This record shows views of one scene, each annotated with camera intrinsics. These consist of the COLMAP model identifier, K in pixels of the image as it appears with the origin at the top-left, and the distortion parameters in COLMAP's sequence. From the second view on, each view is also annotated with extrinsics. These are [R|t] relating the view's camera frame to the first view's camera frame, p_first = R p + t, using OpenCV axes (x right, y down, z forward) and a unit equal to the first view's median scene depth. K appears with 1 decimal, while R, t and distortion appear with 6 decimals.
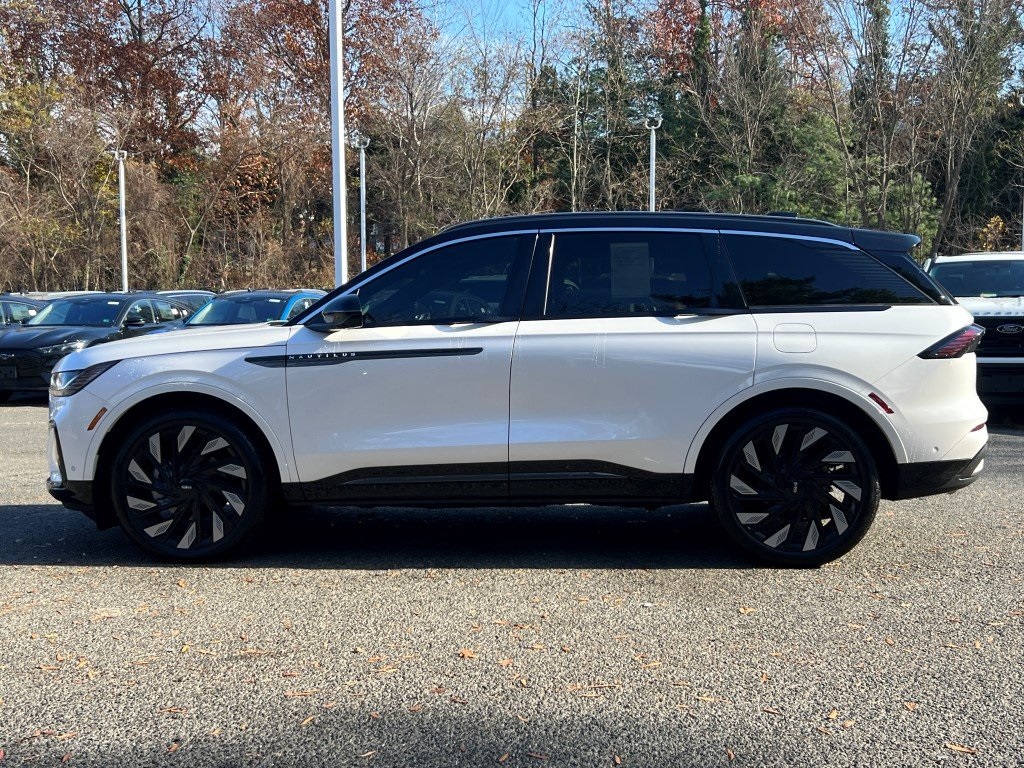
lens RADIAL K [[1213.5, 0, 510.8], [0, 1213.5, 382.0], [0, 0, 1]] dist [0.023028, 0.000000]
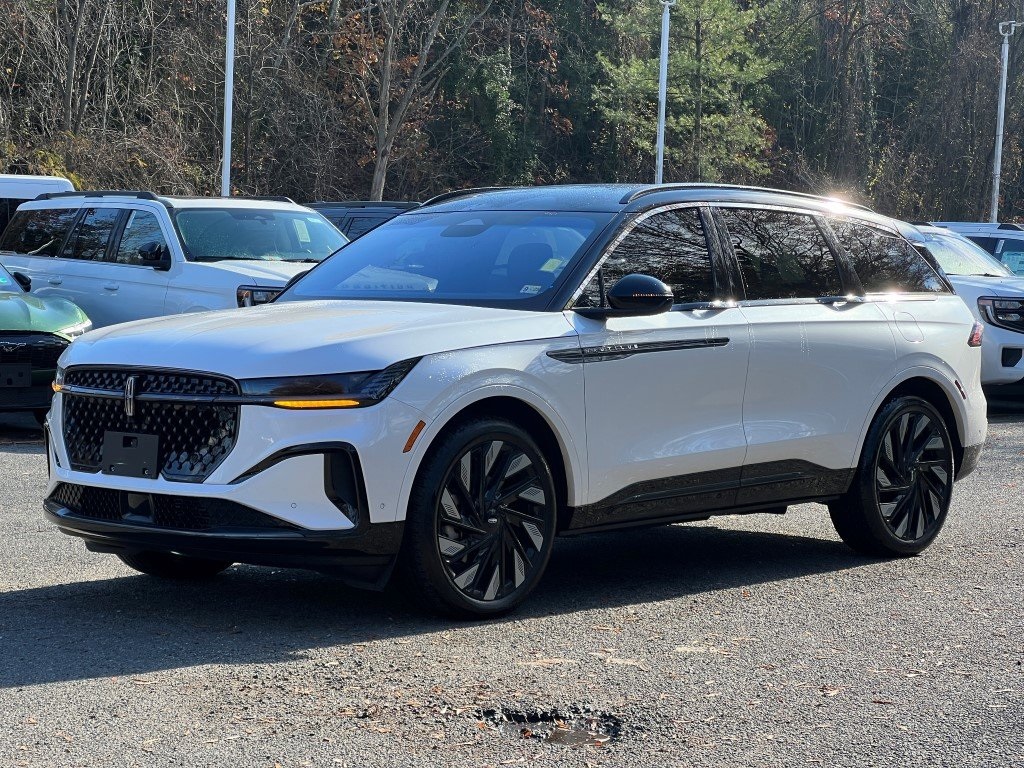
lens RADIAL K [[2273.1, 0, 512.1], [0, 2273.1, 383.3], [0, 0, 1]] dist [0.011568, 0.000000]
pose [[0.621697, -0.019188, 0.783022, -1.397975], [0.045250, 0.998910, -0.011449, 0.016748], [-0.781949, 0.042550, 0.621888, 0.088874]]
